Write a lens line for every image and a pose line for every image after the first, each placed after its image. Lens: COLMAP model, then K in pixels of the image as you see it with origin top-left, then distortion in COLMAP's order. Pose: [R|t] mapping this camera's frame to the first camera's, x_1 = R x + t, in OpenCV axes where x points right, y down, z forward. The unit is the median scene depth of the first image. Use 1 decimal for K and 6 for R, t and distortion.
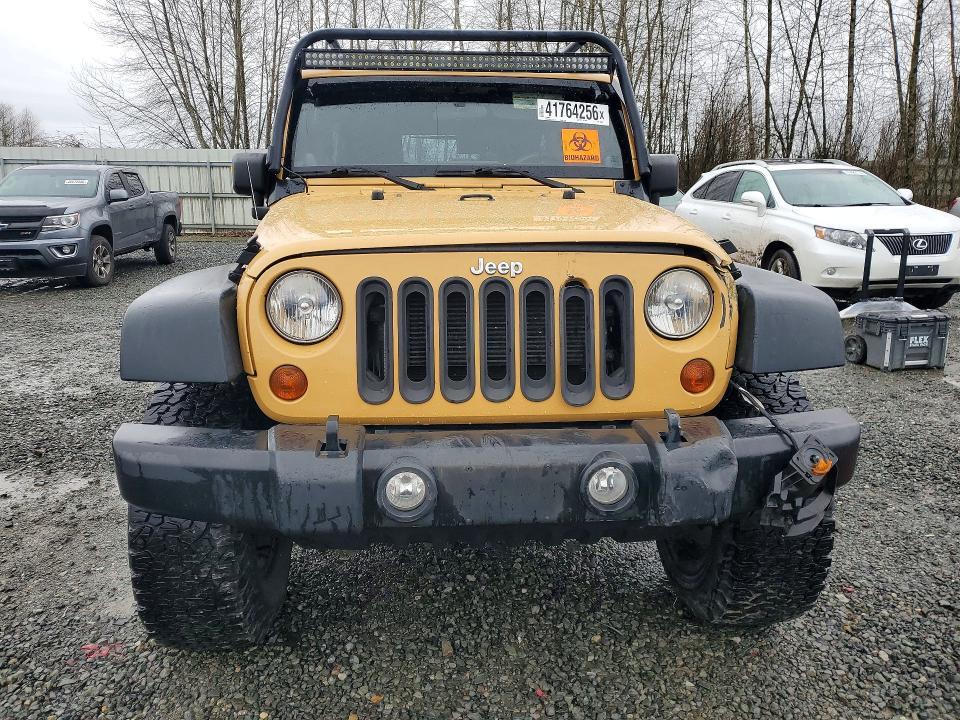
lens RADIAL K [[845.6, 0, 480.0], [0, 845.6, 360.0], [0, 0, 1]] dist [0.036206, -0.000466]
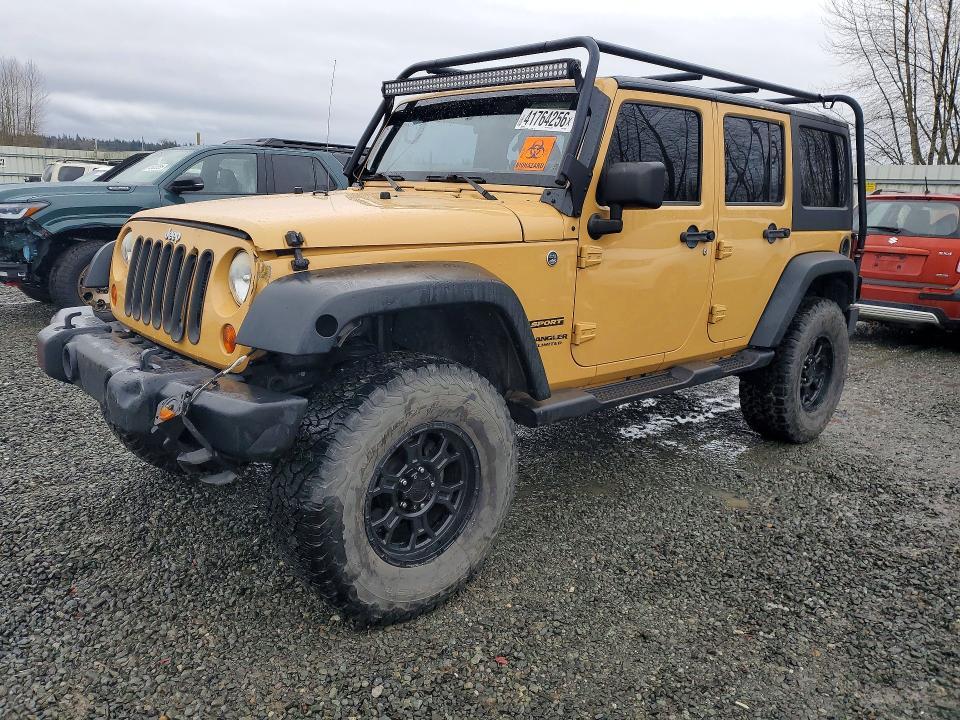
lens RADIAL K [[845.6, 0, 480.0], [0, 845.6, 360.0], [0, 0, 1]] dist [0.036206, -0.000466]
pose [[0.628737, 0.174726, -0.757734, 0.866663], [-0.189505, 0.979479, 0.068615, -0.068720], [0.754174, 0.100454, 0.648946, 0.321130]]
